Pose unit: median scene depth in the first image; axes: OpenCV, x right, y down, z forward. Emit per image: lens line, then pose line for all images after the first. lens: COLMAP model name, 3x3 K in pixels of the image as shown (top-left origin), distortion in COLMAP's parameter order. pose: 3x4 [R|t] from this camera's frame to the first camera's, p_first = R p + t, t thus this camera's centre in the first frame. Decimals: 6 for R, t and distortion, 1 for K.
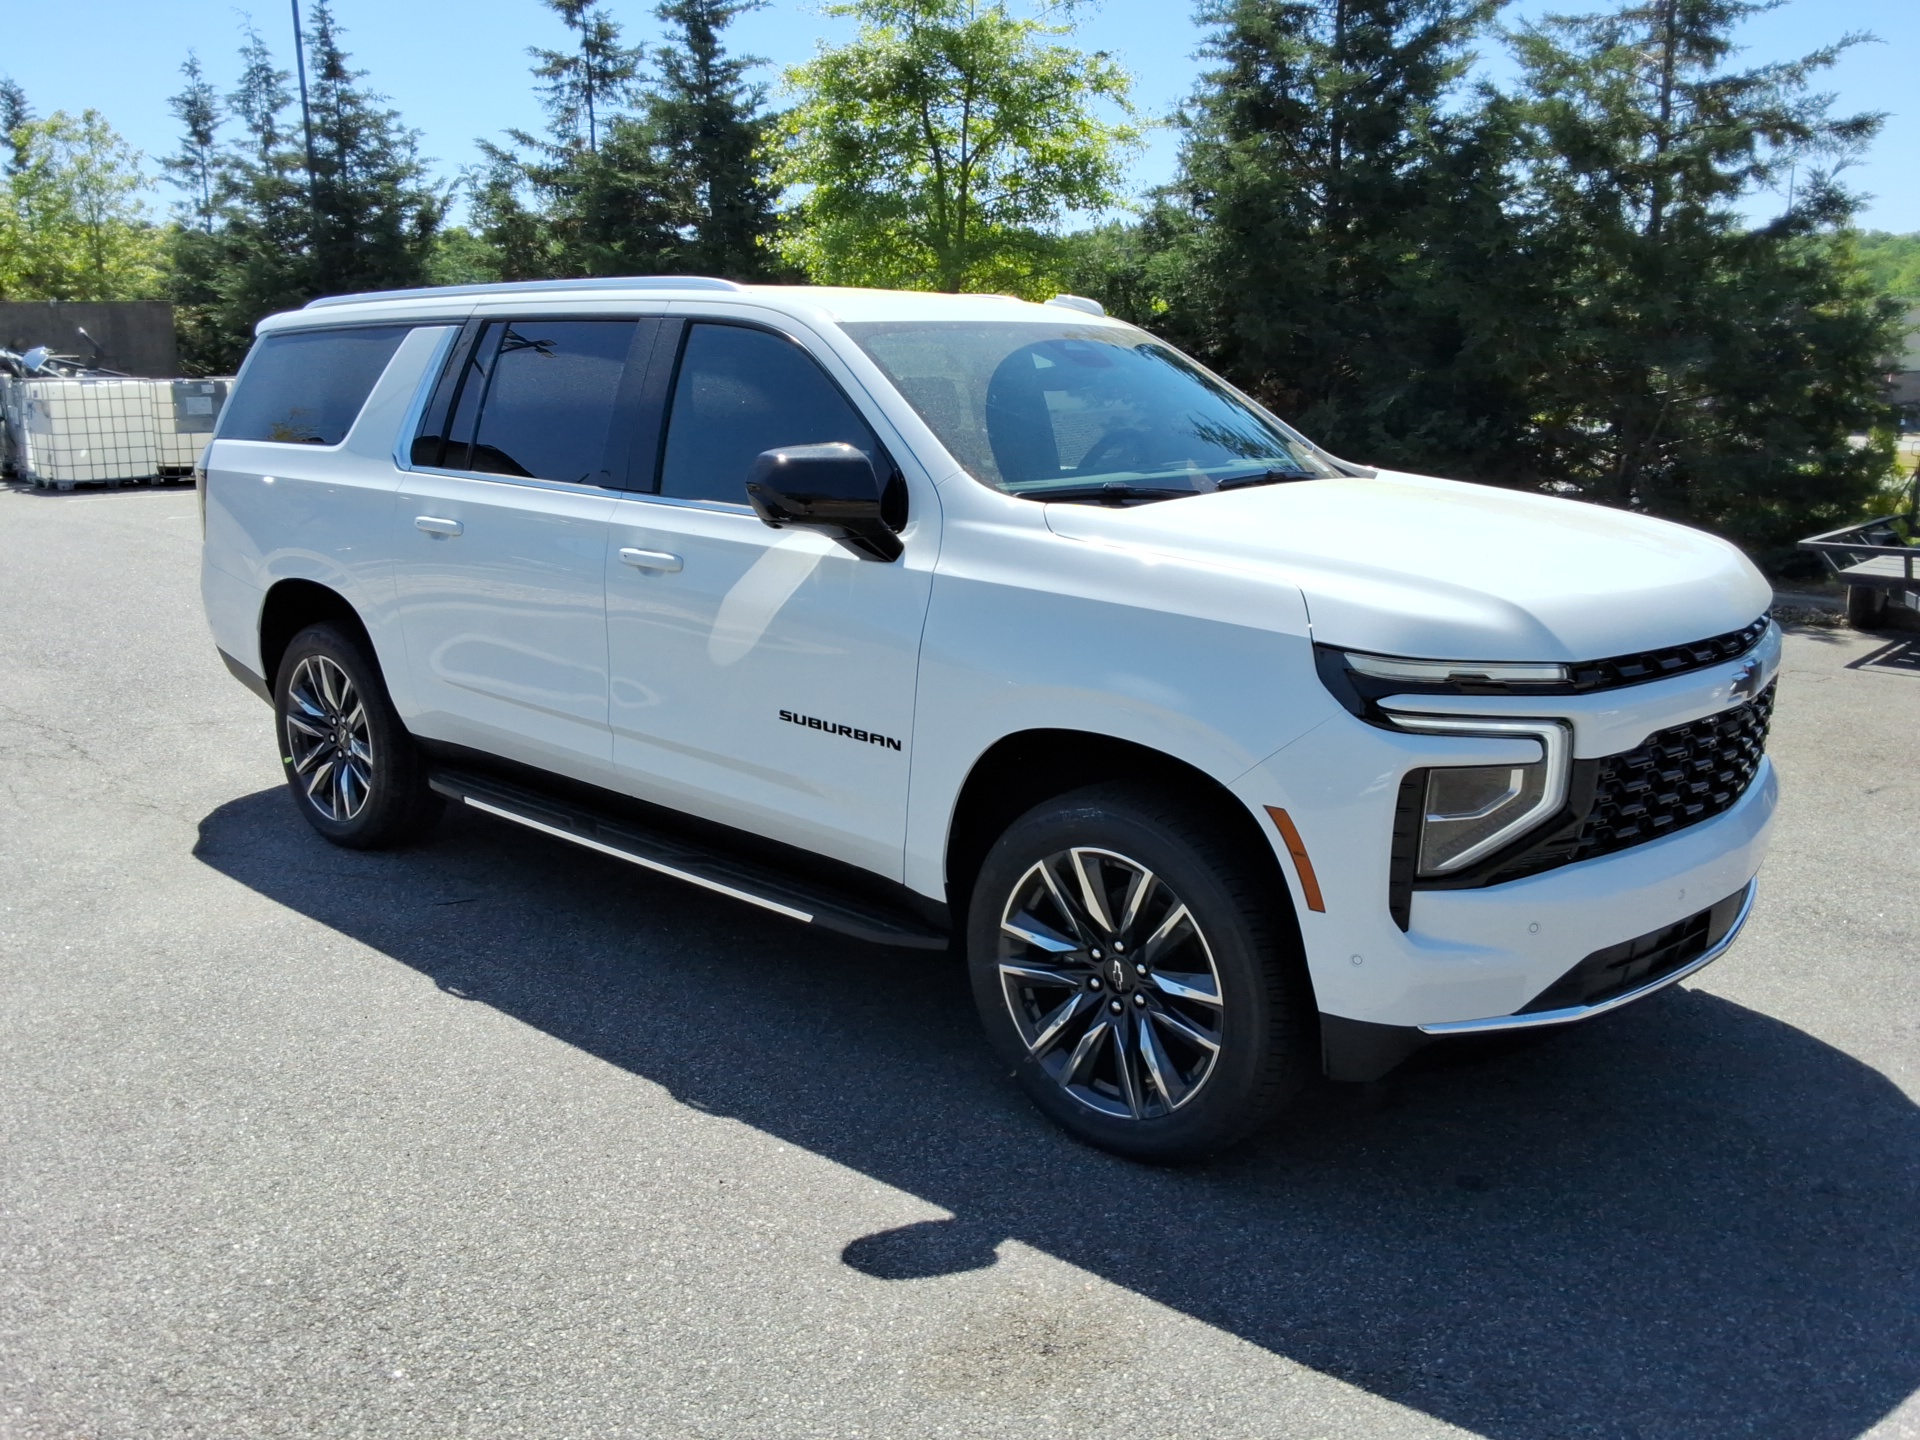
lens RADIAL K [[1541.7, 0, 969.7], [0, 1541.7, 714.1], [0, 0, 1]] dist [0.105633, -0.149566]
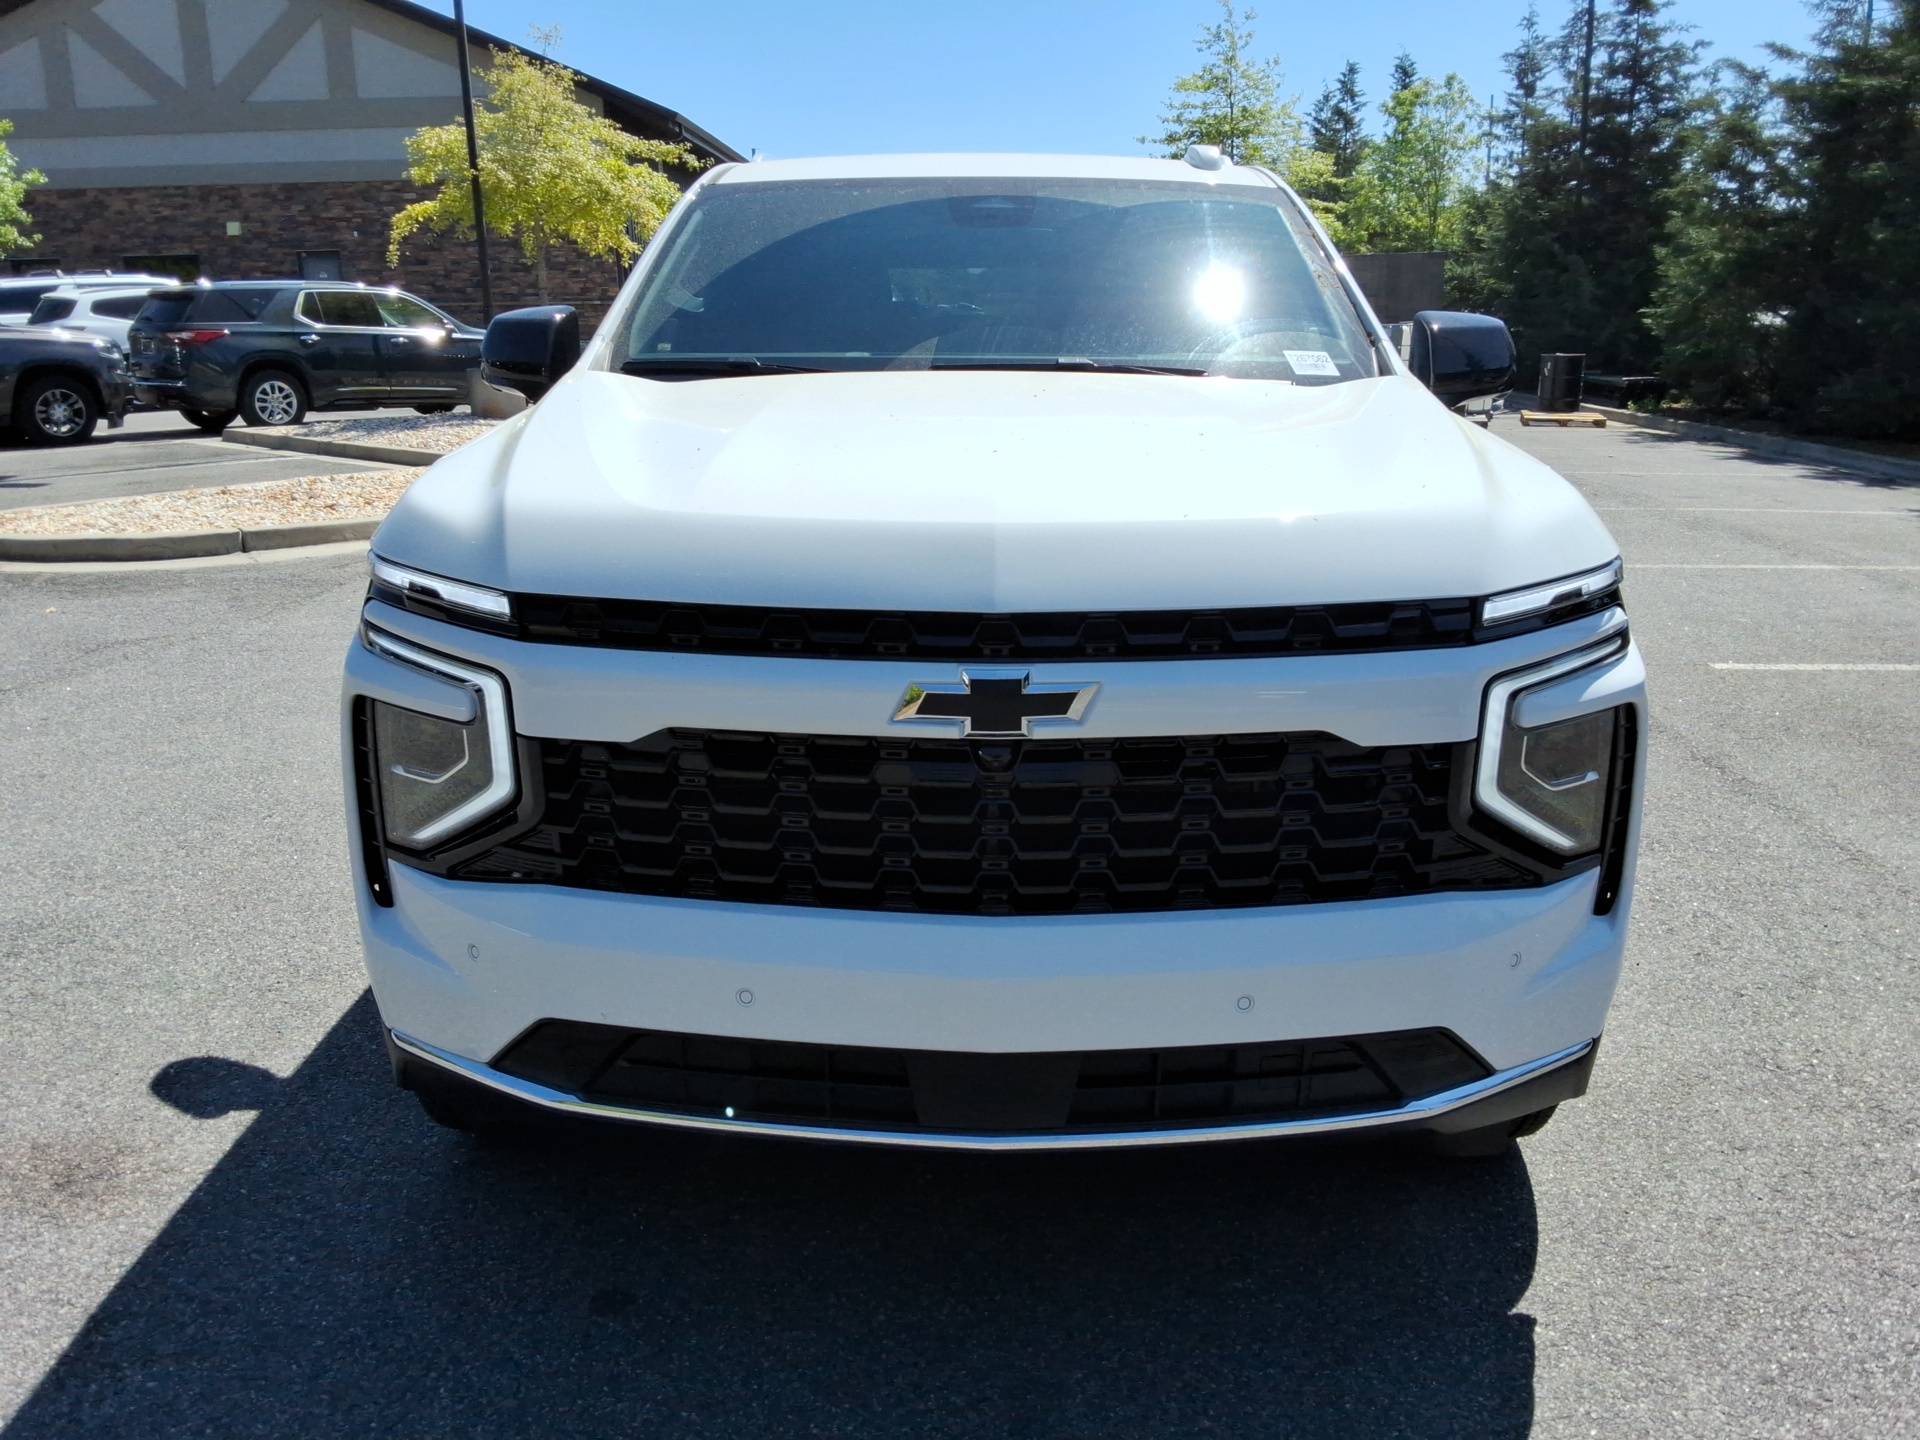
lens RADIAL K [[1541.7, 0, 958.9], [0, 1541.7, 708.9], [0, 0, 1]] dist [0.105633, -0.149566]
pose [[0.654958, 0.188424, -0.731796, 0.579530], [-0.172585, 0.980118, 0.097899, -0.047340], [0.735693, 0.062177, 0.674455, 0.382393]]
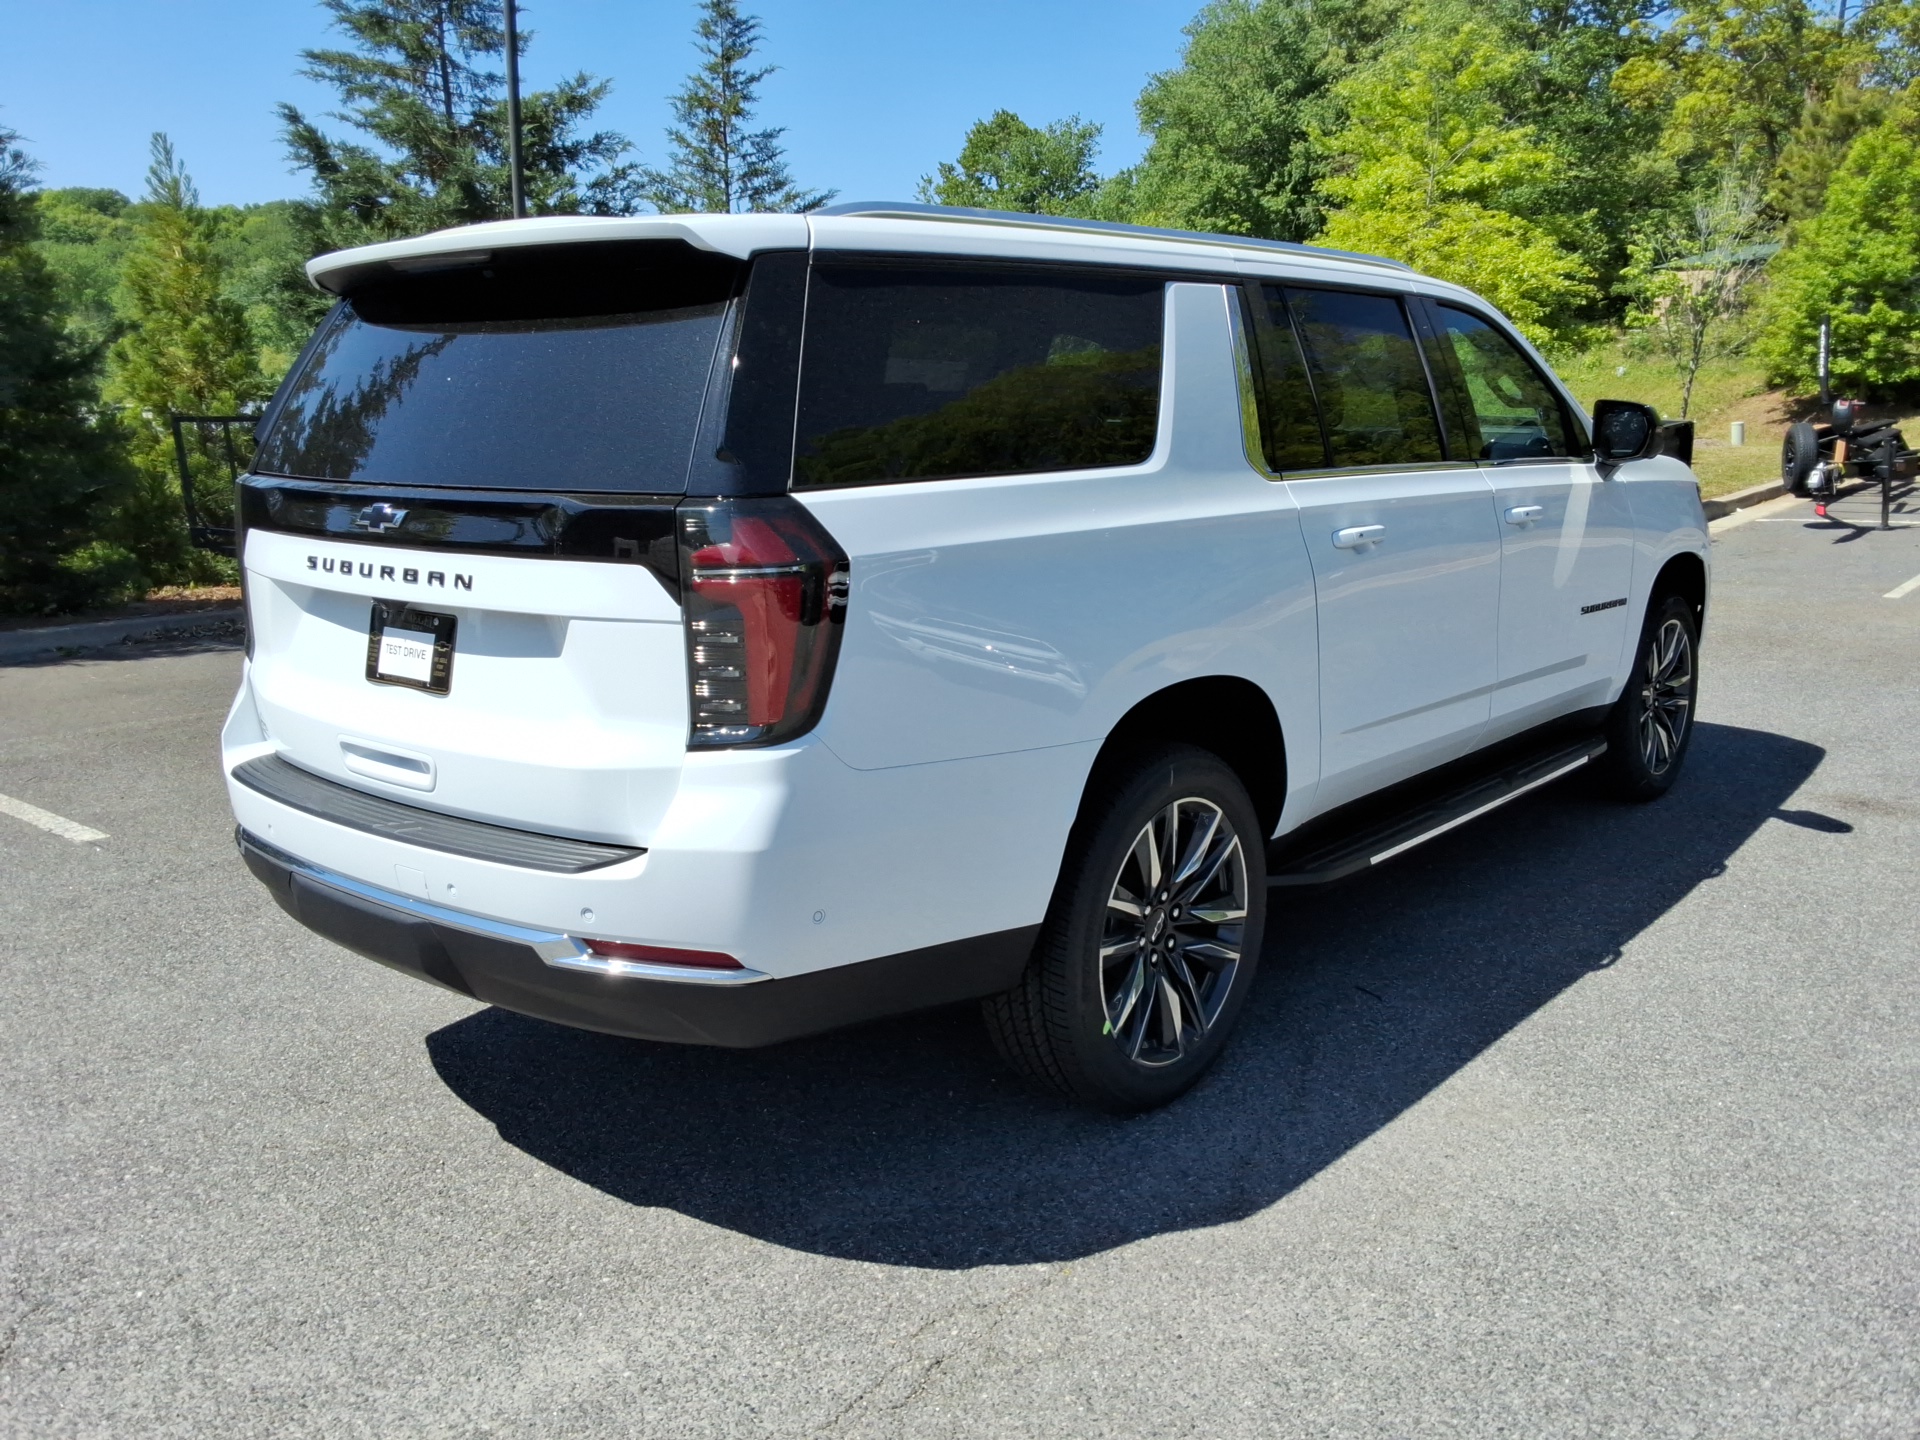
lens RADIAL K [[1541.7, 0, 964.9], [0, 1541.7, 715.3], [0, 0, 1]] dist [0.105633, -0.149566]
pose [[-0.018392, -0.200339, 0.979554, -1.051468], [0.229659, 0.952677, 0.199154, -0.220499], [-0.973097, 0.228626, 0.028488, 1.102476]]
